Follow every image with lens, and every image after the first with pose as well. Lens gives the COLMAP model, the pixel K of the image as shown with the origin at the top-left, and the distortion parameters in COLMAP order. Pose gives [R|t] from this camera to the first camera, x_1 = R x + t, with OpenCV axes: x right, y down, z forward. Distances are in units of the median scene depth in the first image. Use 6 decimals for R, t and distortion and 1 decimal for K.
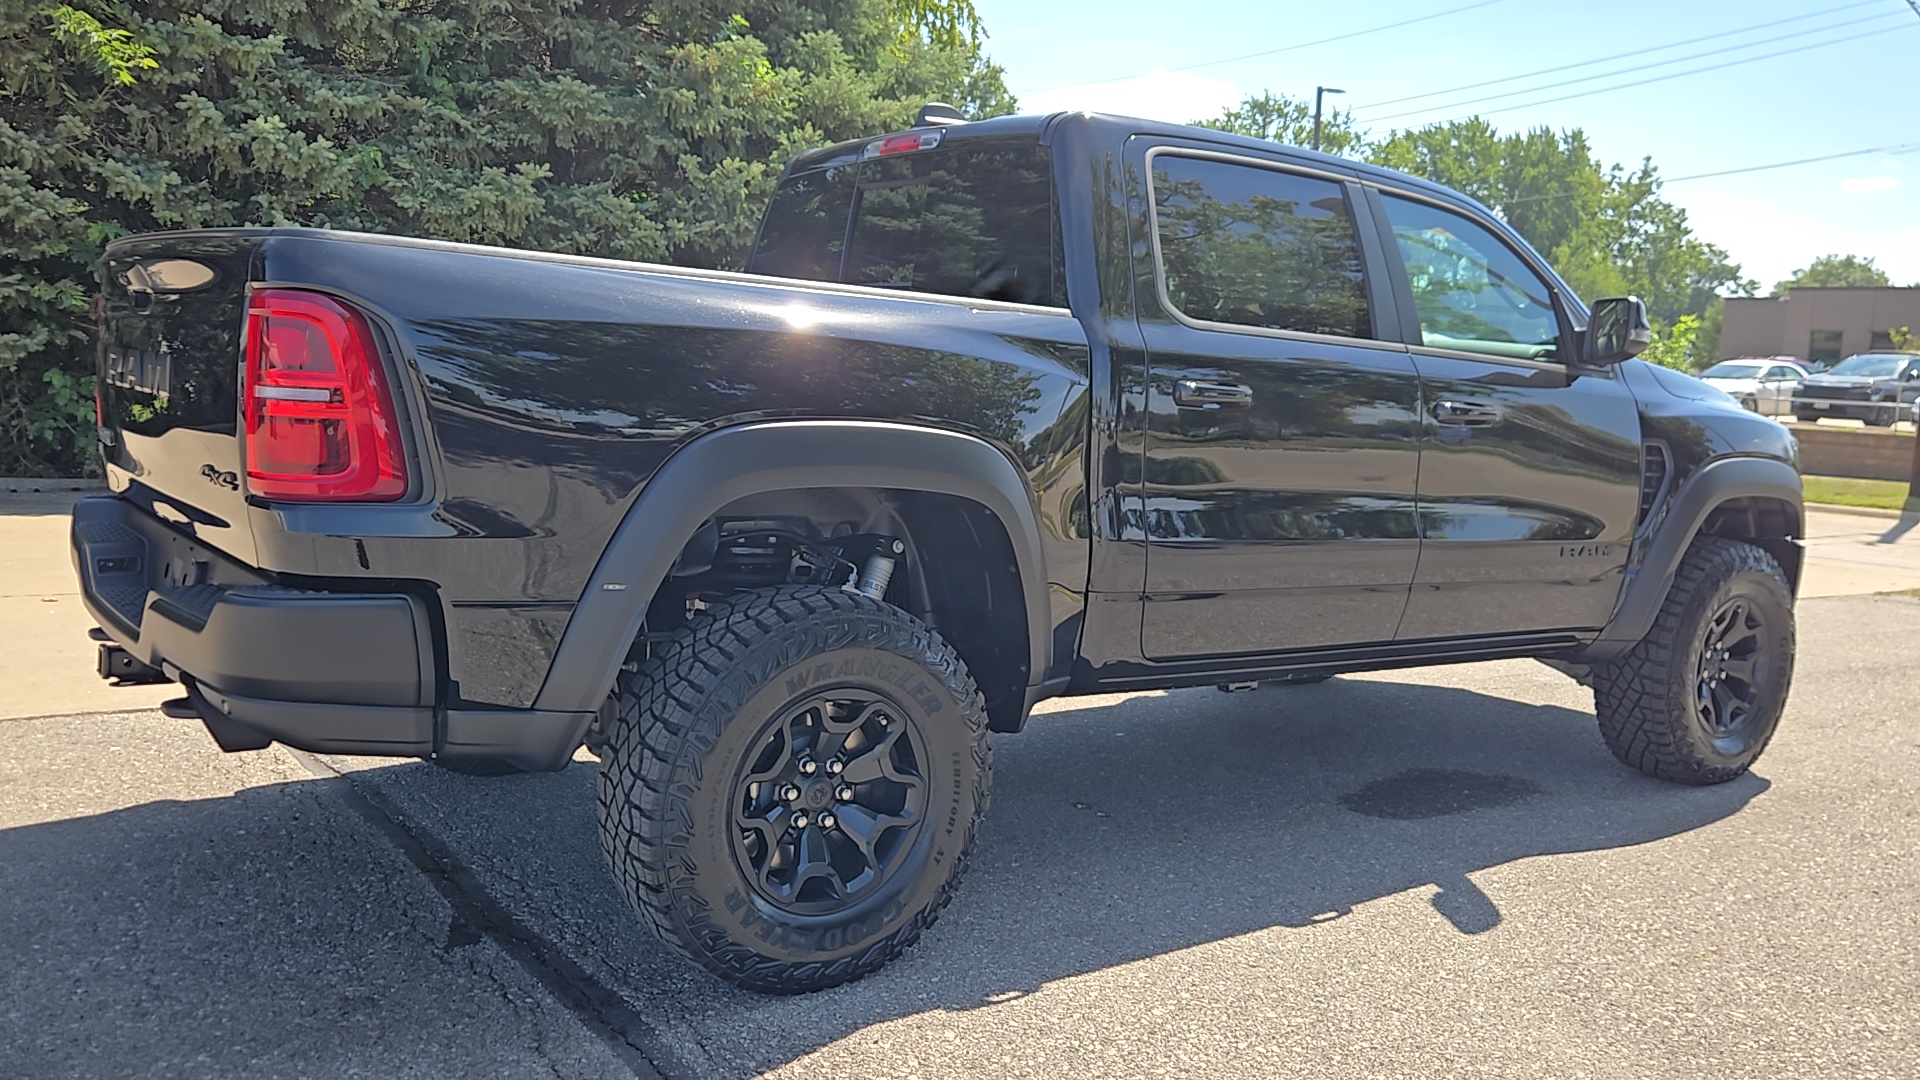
lens RADIAL K [[1616.5, 0, 960.0], [0, 1616.5, 540.0], [0, 0, 1]] dist [0.011121, 0.000730]
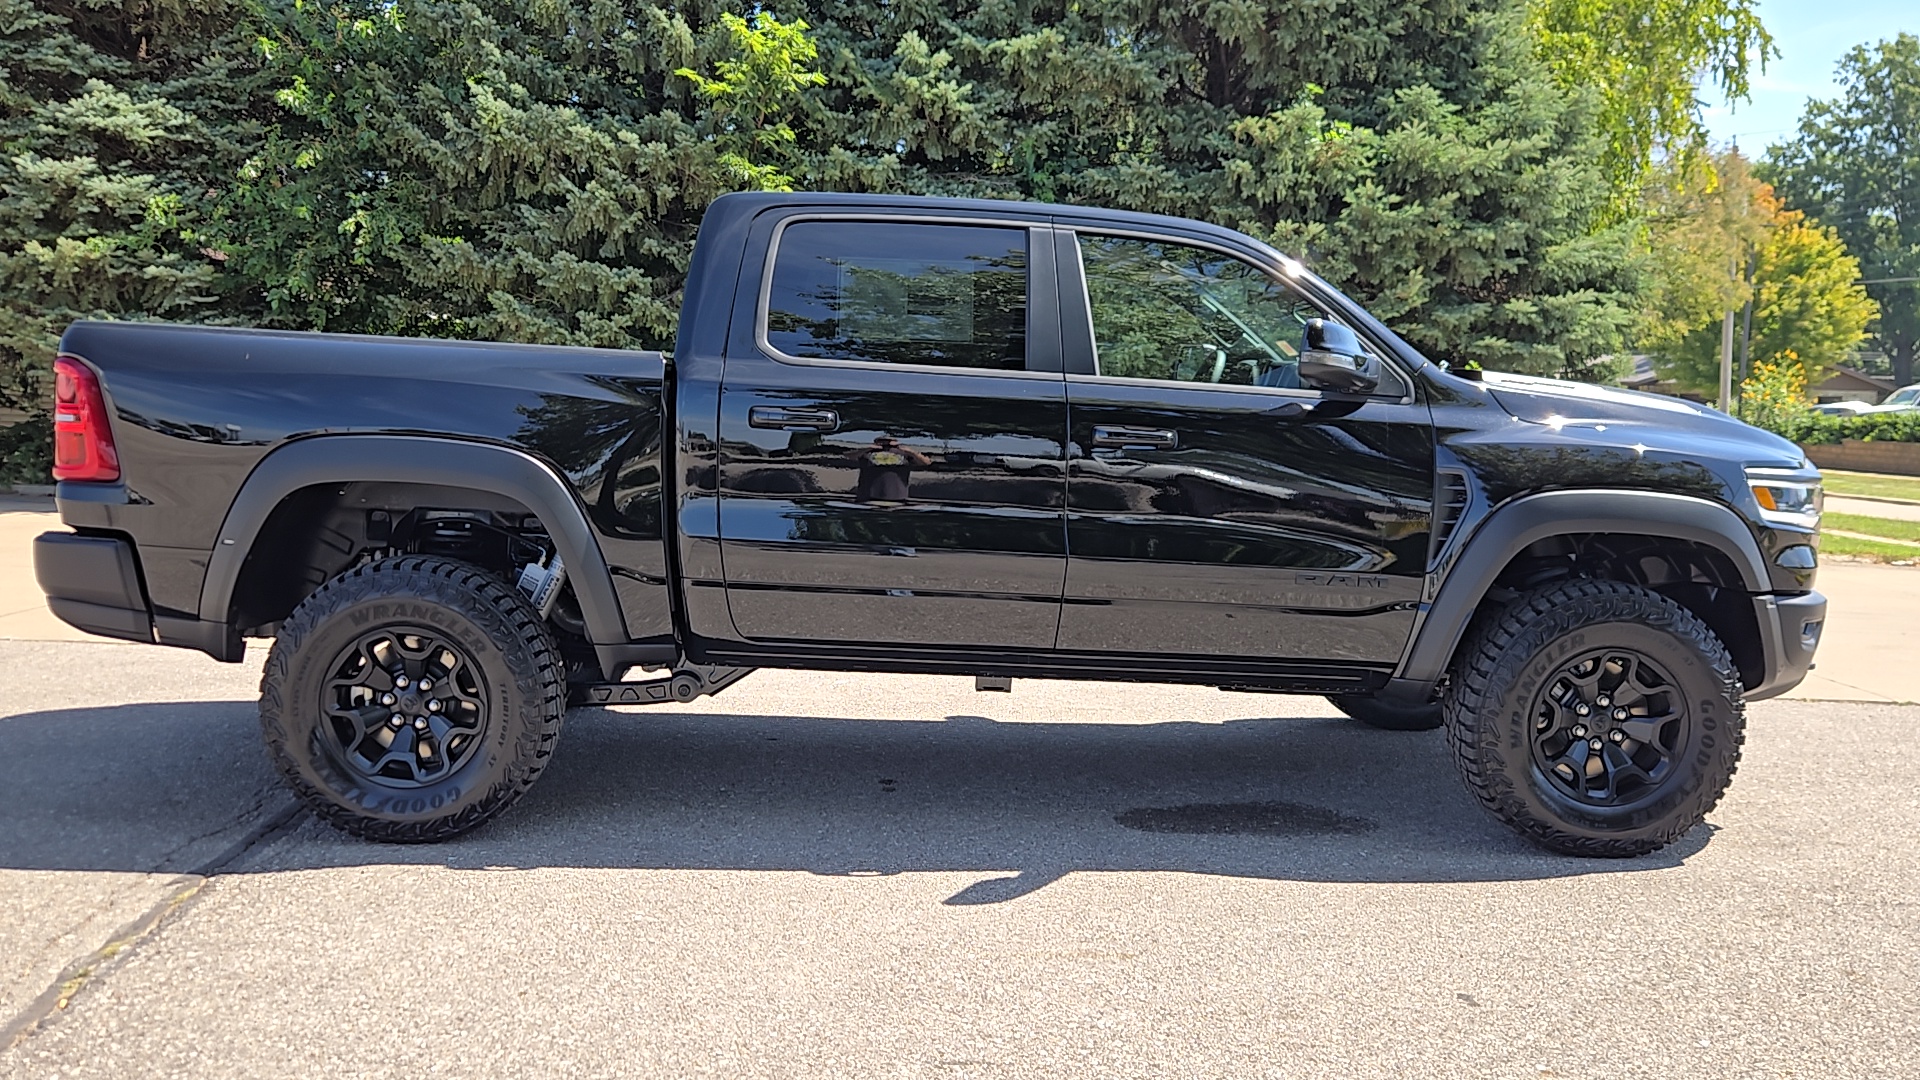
lens RADIAL K [[1607.4, 0, 951.6], [0, 1607.4, 531.4], [0, 0, 1]] dist [0.004238, -0.004340]
pose [[0.831391, 0.026241, -0.555068, 0.890637], [-0.050725, 0.998298, -0.028782, 0.021053], [0.553368, 0.052085, 0.831307, 0.078420]]
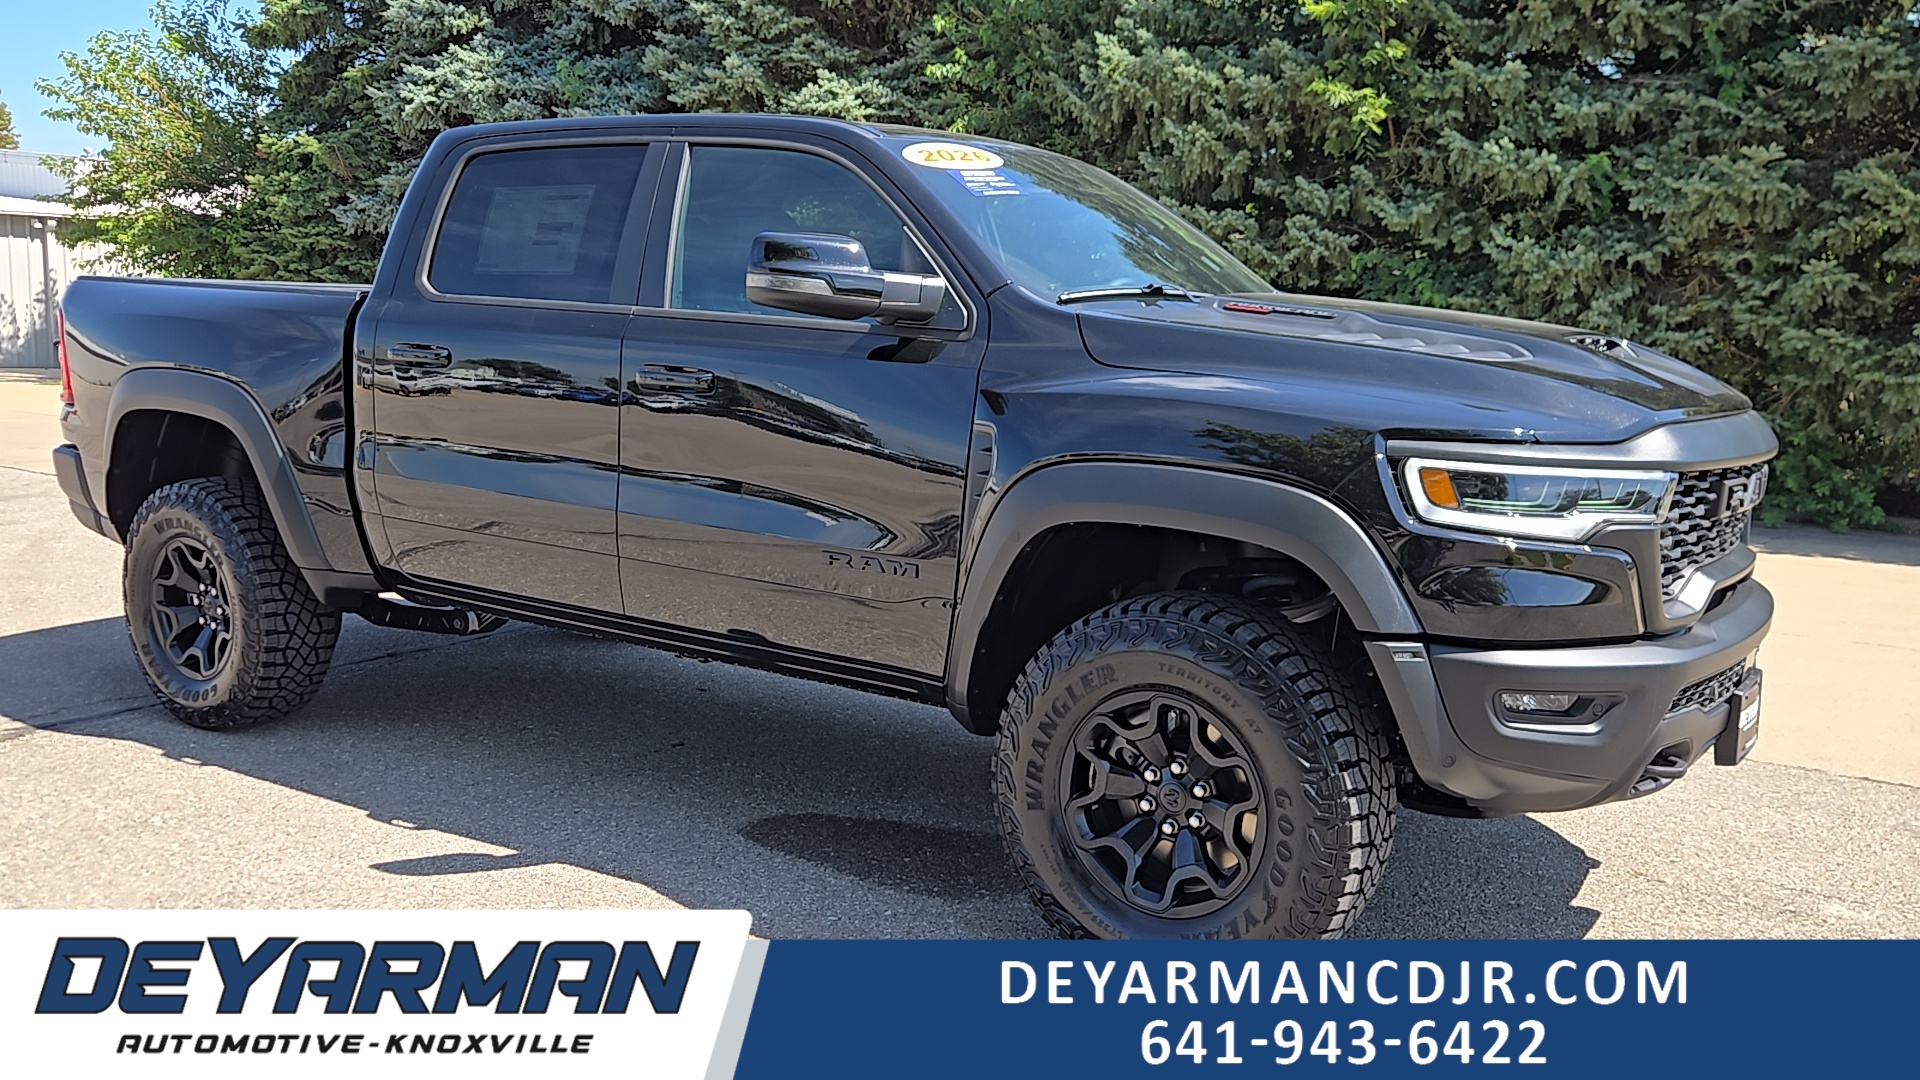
lens RADIAL K [[1607.4, 0, 951.6], [0, 1607.4, 531.4], [0, 0, 1]] dist [0.004238, -0.004340]
pose [[0.336204, 0.085284, -0.937920, 1.371046], [-0.107548, 0.992853, 0.051727, -0.065136], [0.935628, 0.083481, 0.342973, 0.955492]]
